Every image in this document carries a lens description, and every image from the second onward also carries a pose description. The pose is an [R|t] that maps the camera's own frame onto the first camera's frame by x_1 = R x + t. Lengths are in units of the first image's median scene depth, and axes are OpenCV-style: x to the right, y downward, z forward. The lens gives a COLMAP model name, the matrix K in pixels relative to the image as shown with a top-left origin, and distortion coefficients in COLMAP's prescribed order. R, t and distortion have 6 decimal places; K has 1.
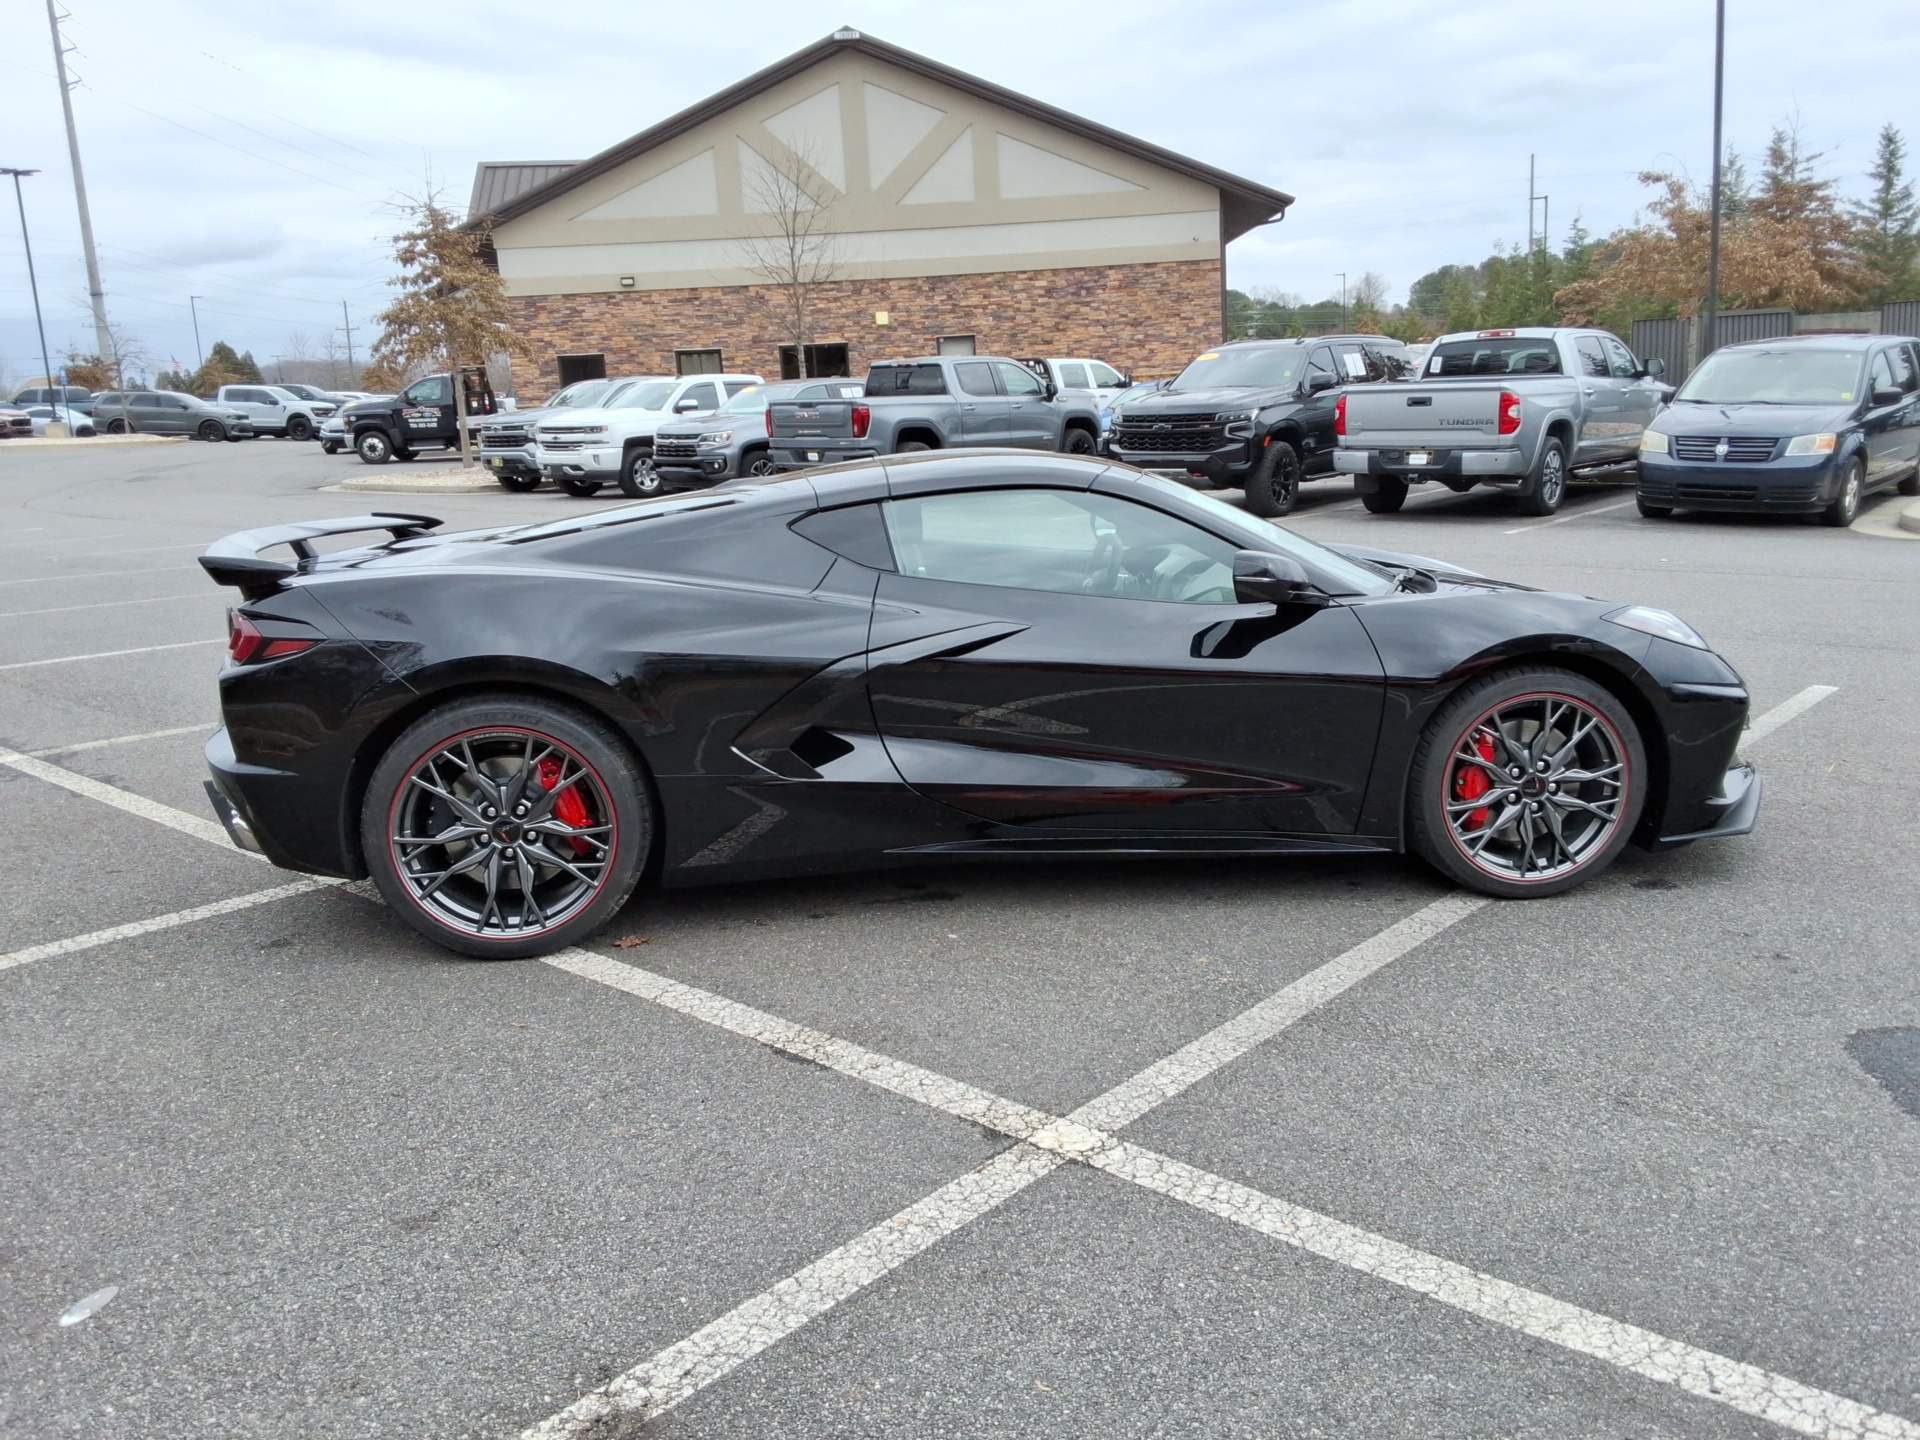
lens RADIAL K [[1533.2, 0, 971.9], [0, 1533.2, 730.9], [0, 0, 1]] dist [0.092663, -0.141608]
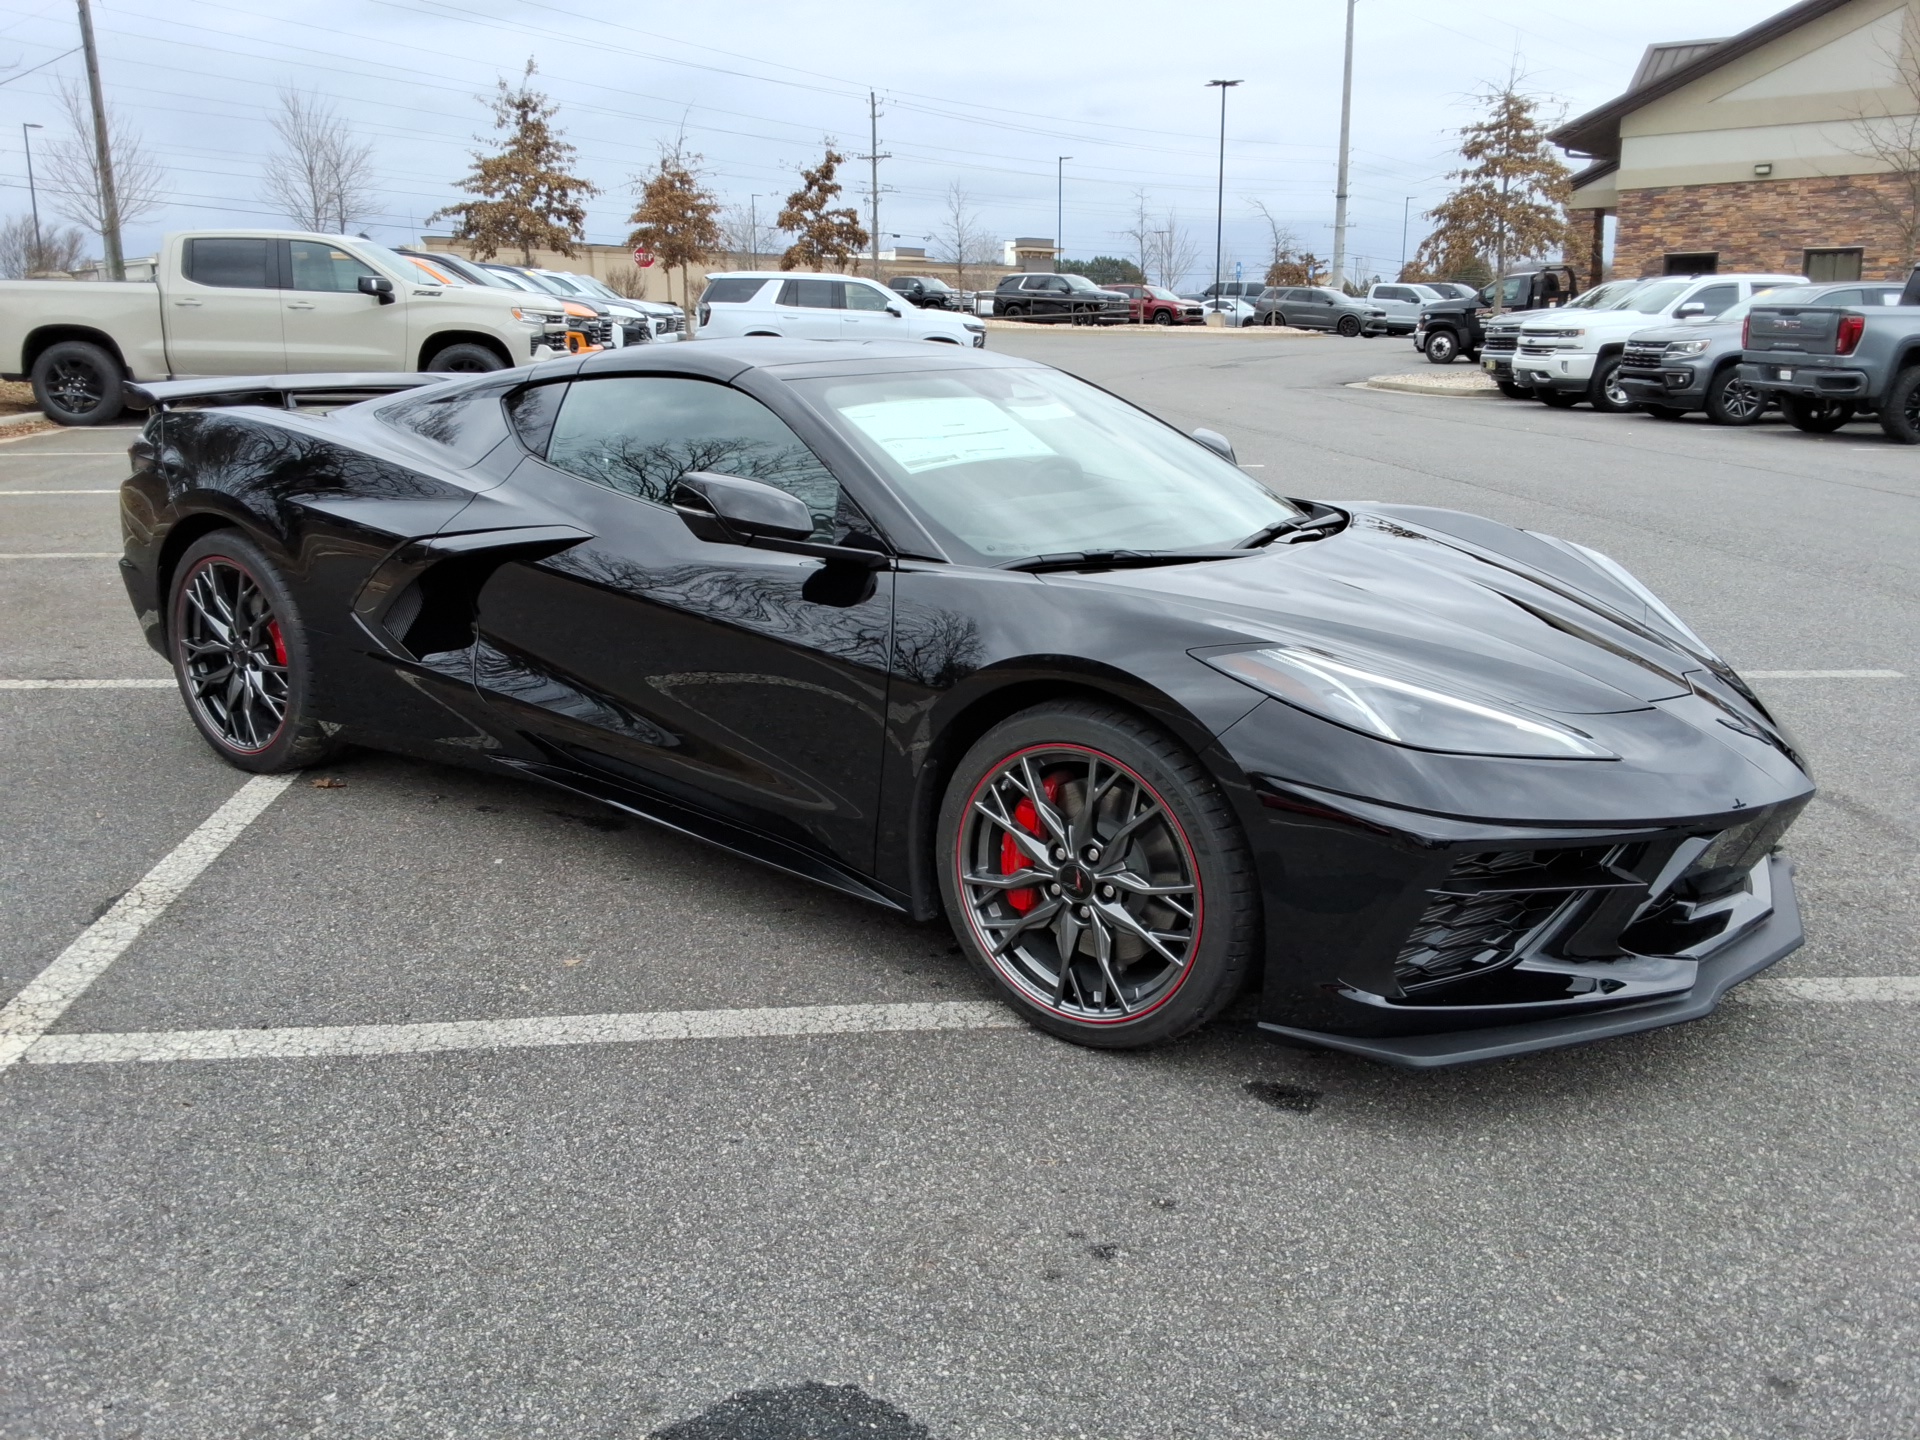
lens RADIAL K [[1533.2, 0, 966.7], [0, 1533.2, 714.6], [0, 0, 1]] dist [0.092663, -0.141608]
pose [[0.735140, 0.205908, -0.645888, 0.105732], [-0.173904, 0.978154, 0.113898, -0.014367], [0.655231, 0.028592, 0.754888, 0.067197]]
